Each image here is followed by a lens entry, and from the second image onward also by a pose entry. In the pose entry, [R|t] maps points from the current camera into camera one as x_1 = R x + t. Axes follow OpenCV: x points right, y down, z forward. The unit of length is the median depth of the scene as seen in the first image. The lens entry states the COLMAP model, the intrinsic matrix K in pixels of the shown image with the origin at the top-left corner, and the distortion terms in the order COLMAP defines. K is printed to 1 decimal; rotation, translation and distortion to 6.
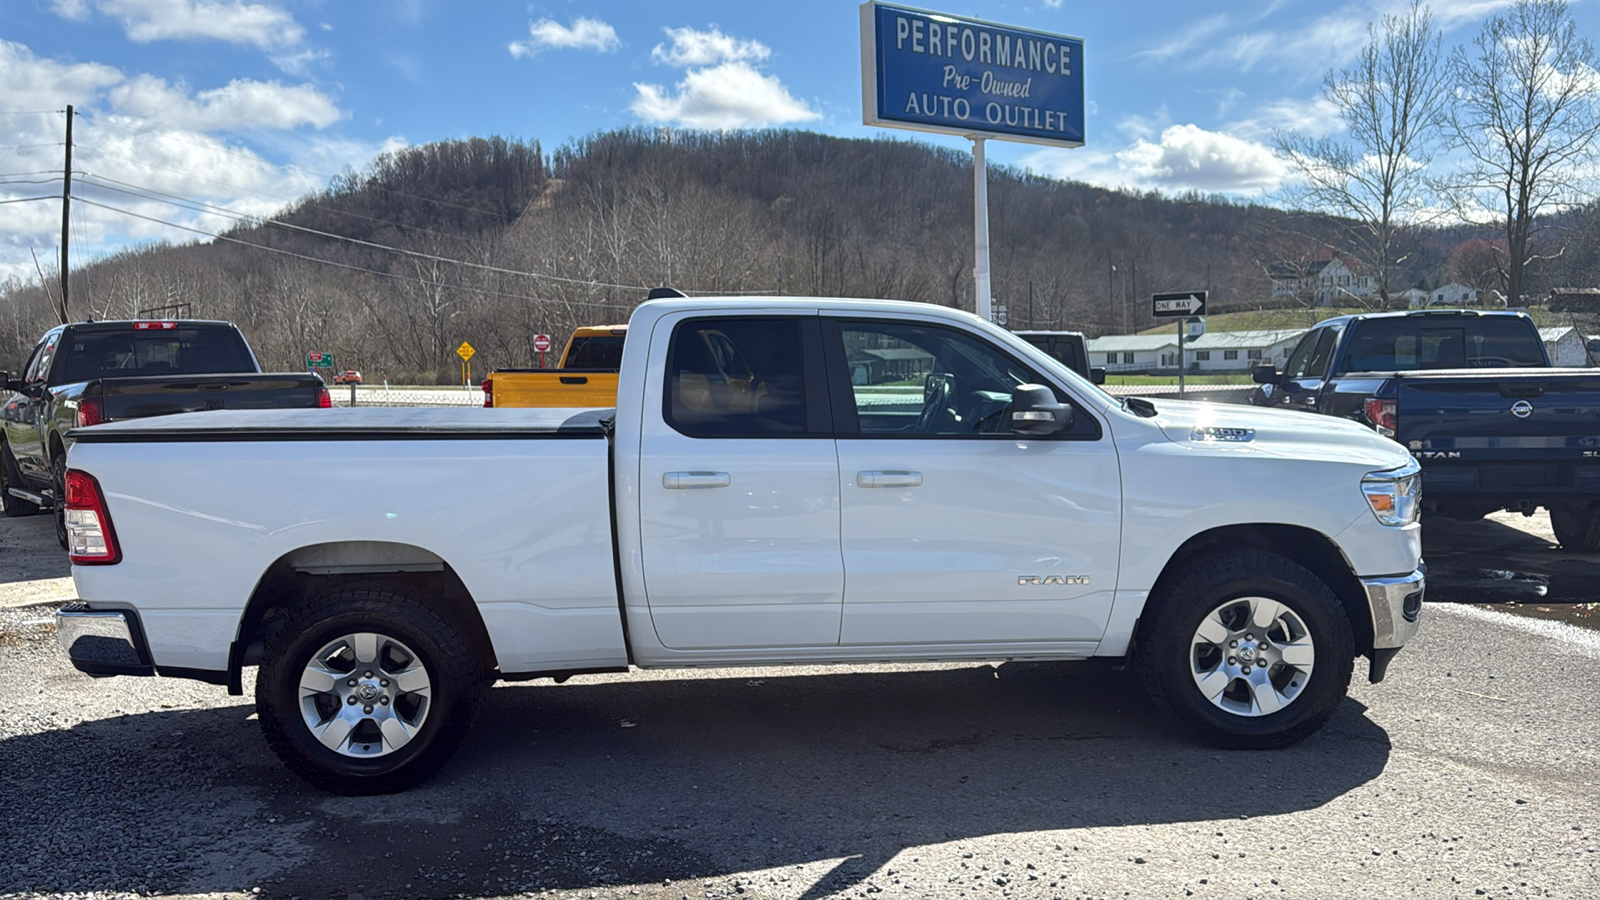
lens RADIAL K [[1365.6, 0, 802.0], [0, 1365.6, 467.6], [0, 0, 1]] dist [0.130284, -0.226600]
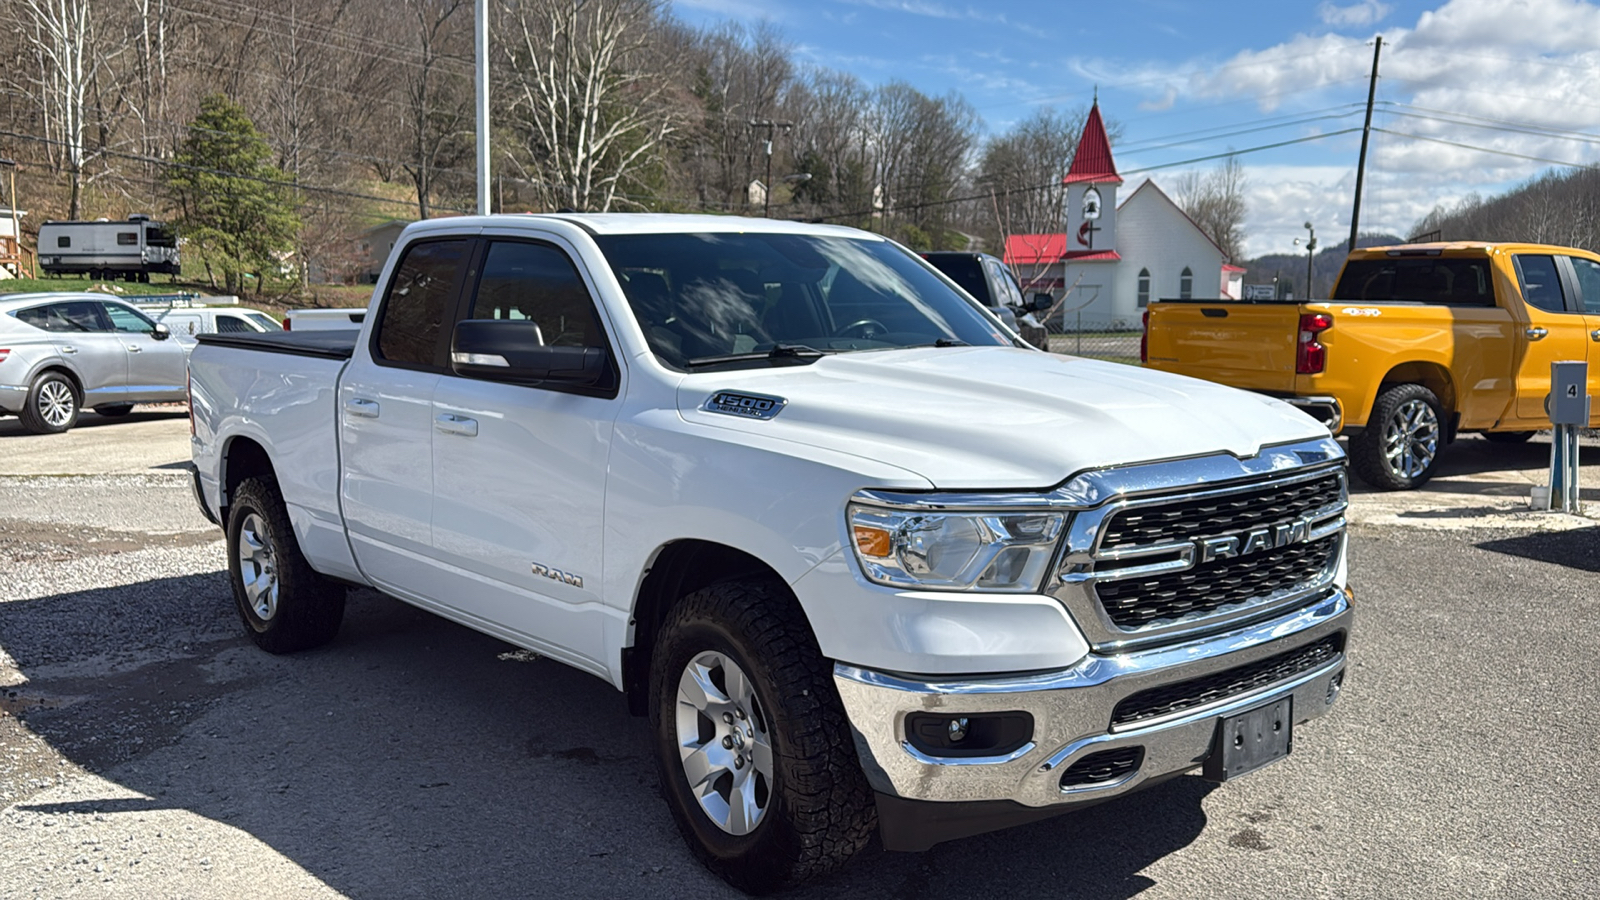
lens RADIAL K [[1365.6, 0, 807.6], [0, 1365.6, 467.4], [0, 0, 1]] dist [0.130284, -0.226600]
pose [[0.585171, 0.110566, -0.803336, 0.859116], [-0.069699, 0.993853, 0.086018, -0.053869], [0.807909, 0.005656, 0.589281, 0.636411]]
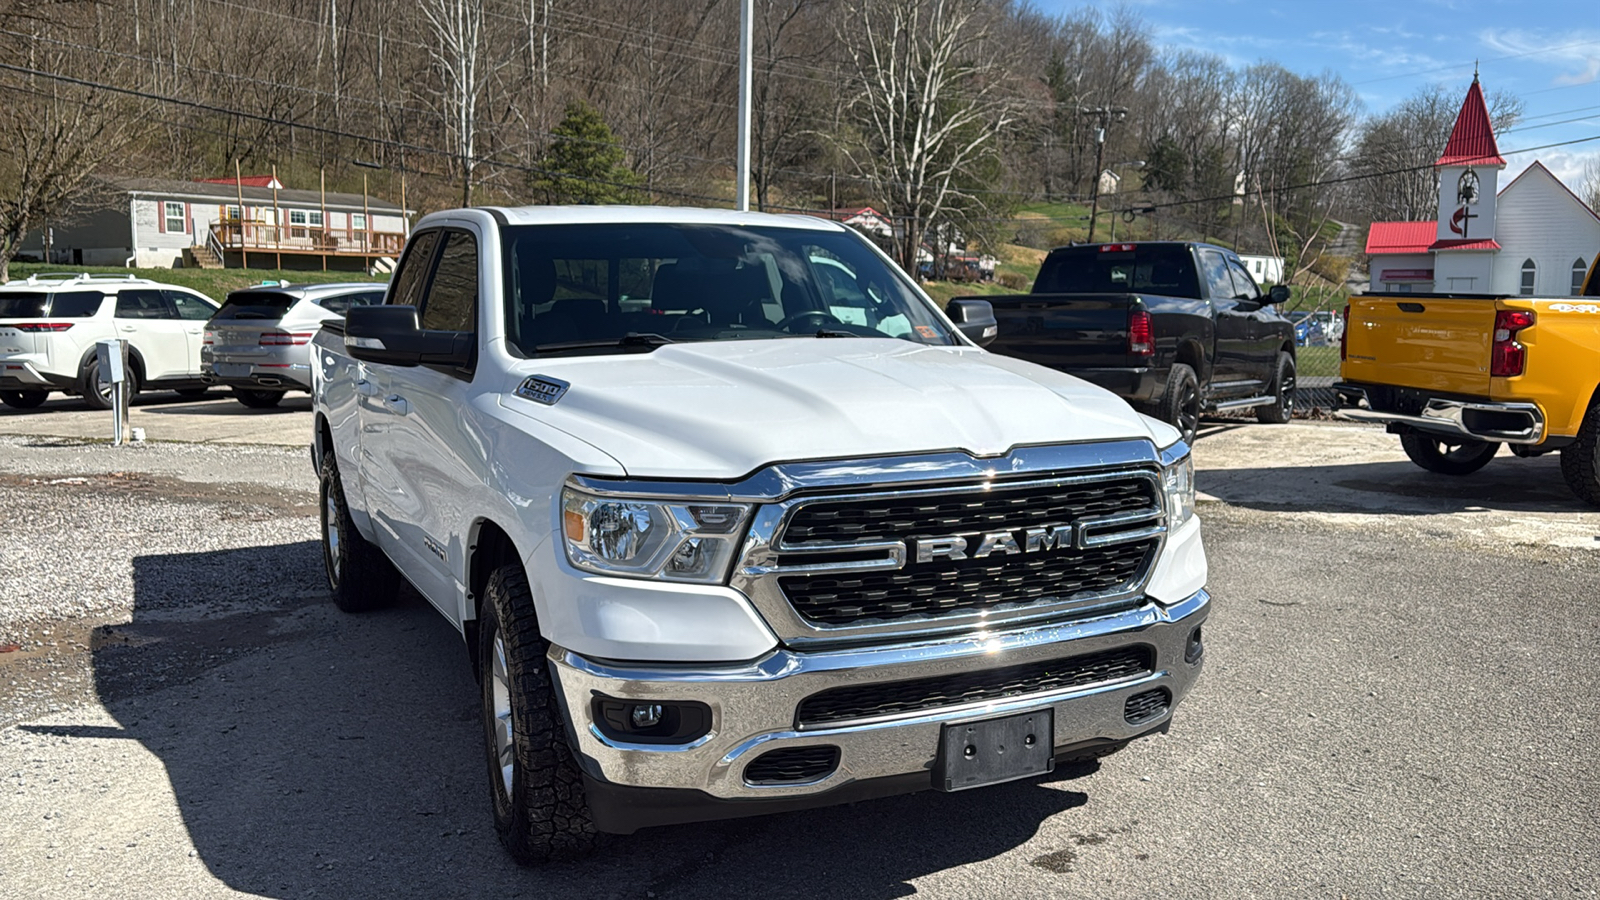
lens RADIAL K [[1365.6, 0, 815.8], [0, 1365.6, 472.2], [0, 0, 1]] dist [0.130284, -0.226600]
pose [[0.371757, 0.134935, -0.918471, 0.990531], [-0.081089, 0.990318, 0.112669, -0.072566], [0.924782, 0.032593, 0.379099, 0.869808]]
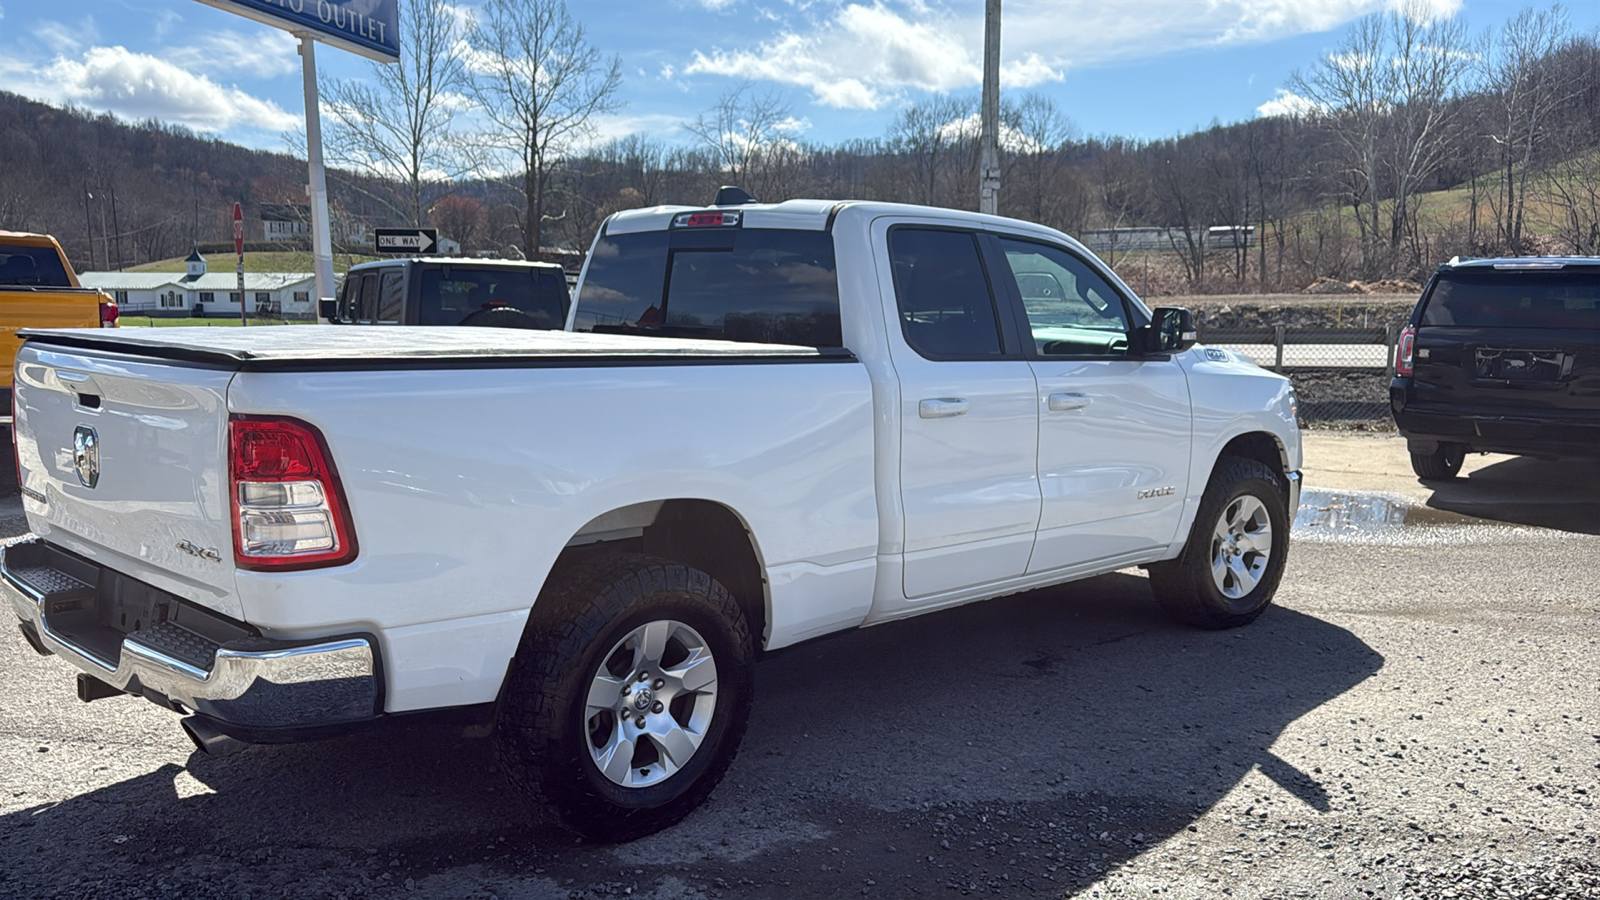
lens RADIAL K [[1365.6, 0, 819.9], [0, 1365.6, 469.0], [0, 0, 1]] dist [0.130284, -0.226600]
pose [[0.753633, -0.056828, 0.654834, -0.689673], [0.030685, 0.998211, 0.051313, 0.001085], [-0.656579, -0.018577, 0.754029, 0.356515]]
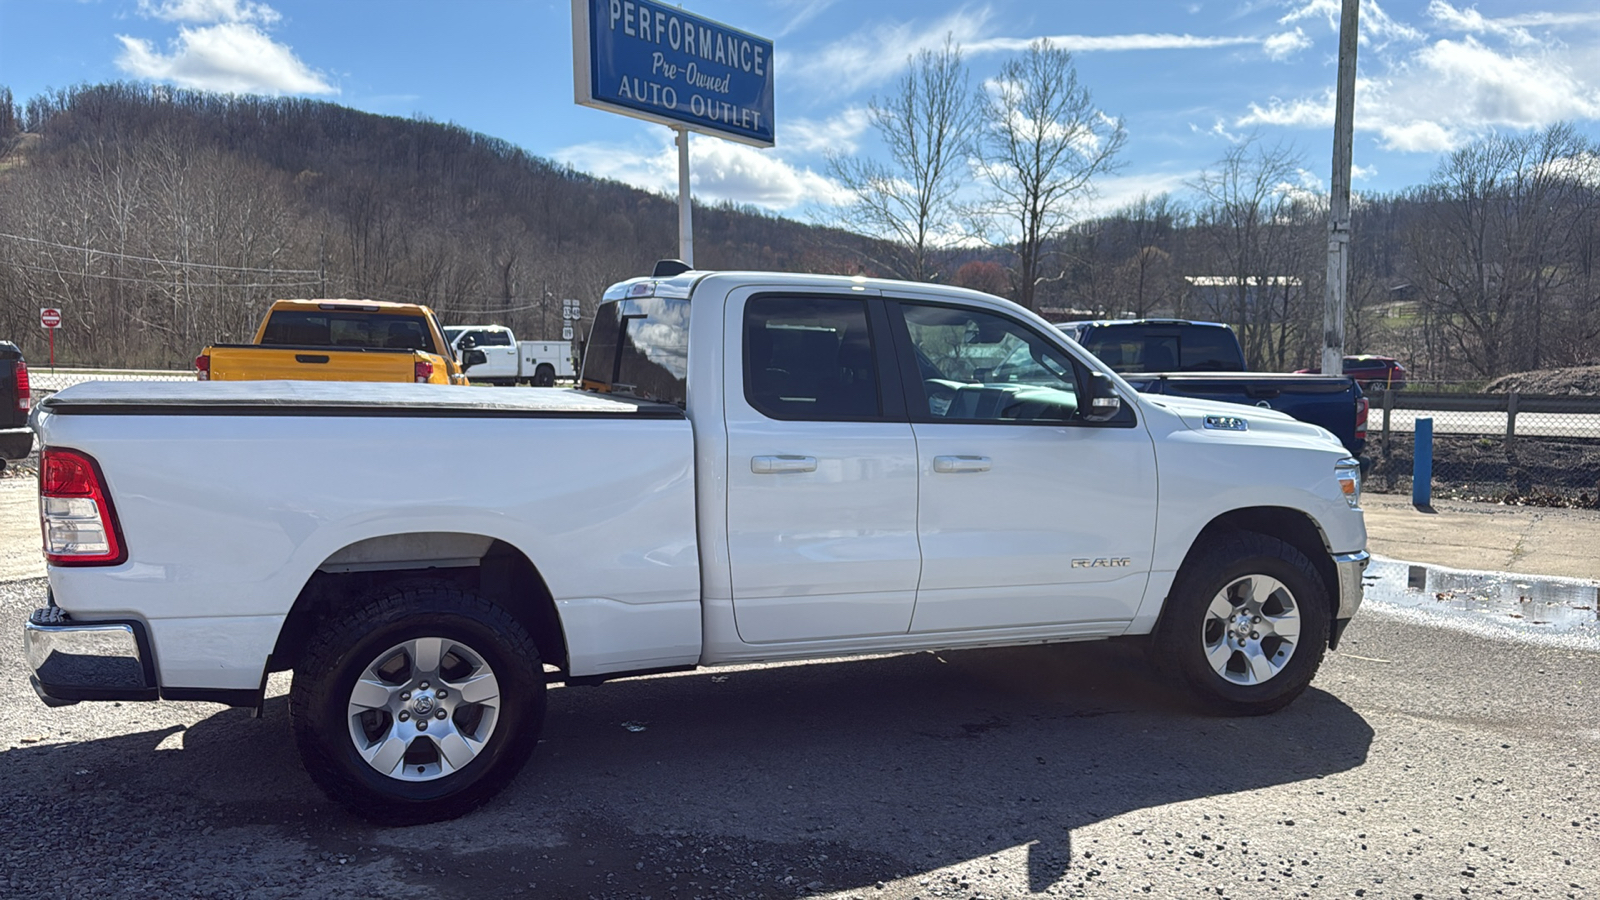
lens RADIAL K [[1365.6, 0, 804.5], [0, 1365.6, 474.5], [0, 0, 1]] dist [0.130284, -0.226600]
pose [[0.945018, 0.001261, 0.327015, -0.353957], [-0.003742, 0.999969, 0.006957, 0.009143], [-0.326996, -0.007798, 0.944994, 0.094854]]
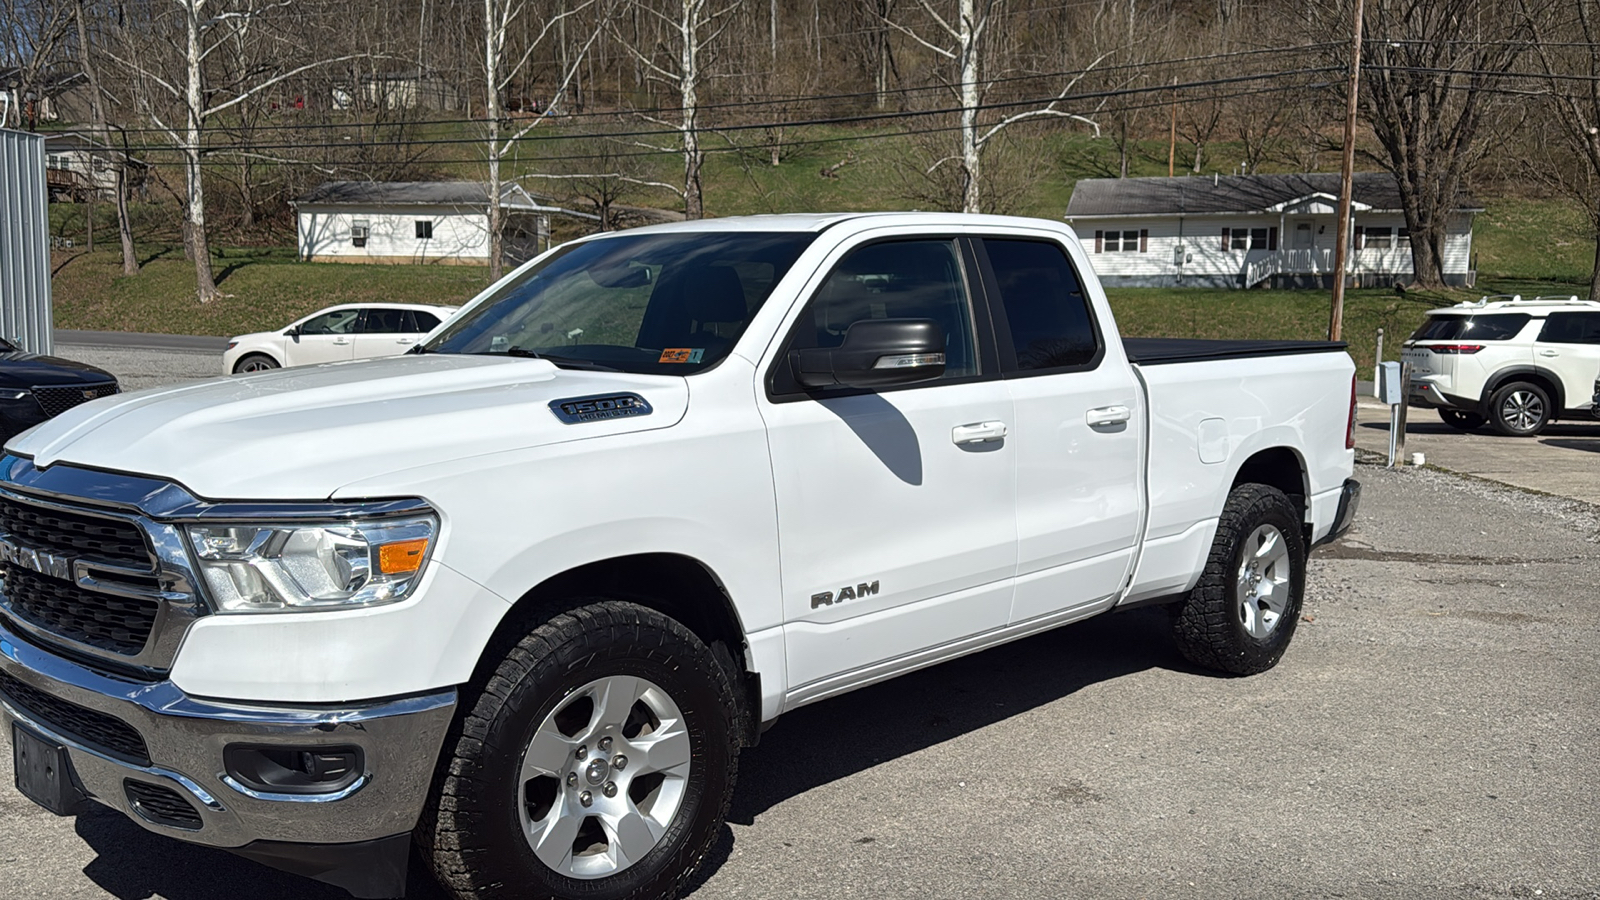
lens RADIAL K [[1365.6, 0, 801.4], [0, 1365.6, 461.4], [0, 0, 1]] dist [0.130284, -0.226600]
pose [[-0.737957, 0.085703, -0.669383, 0.626152], [-0.042489, 0.984035, 0.172831, -0.135806], [0.673508, 0.155984, -0.722534, 1.798402]]
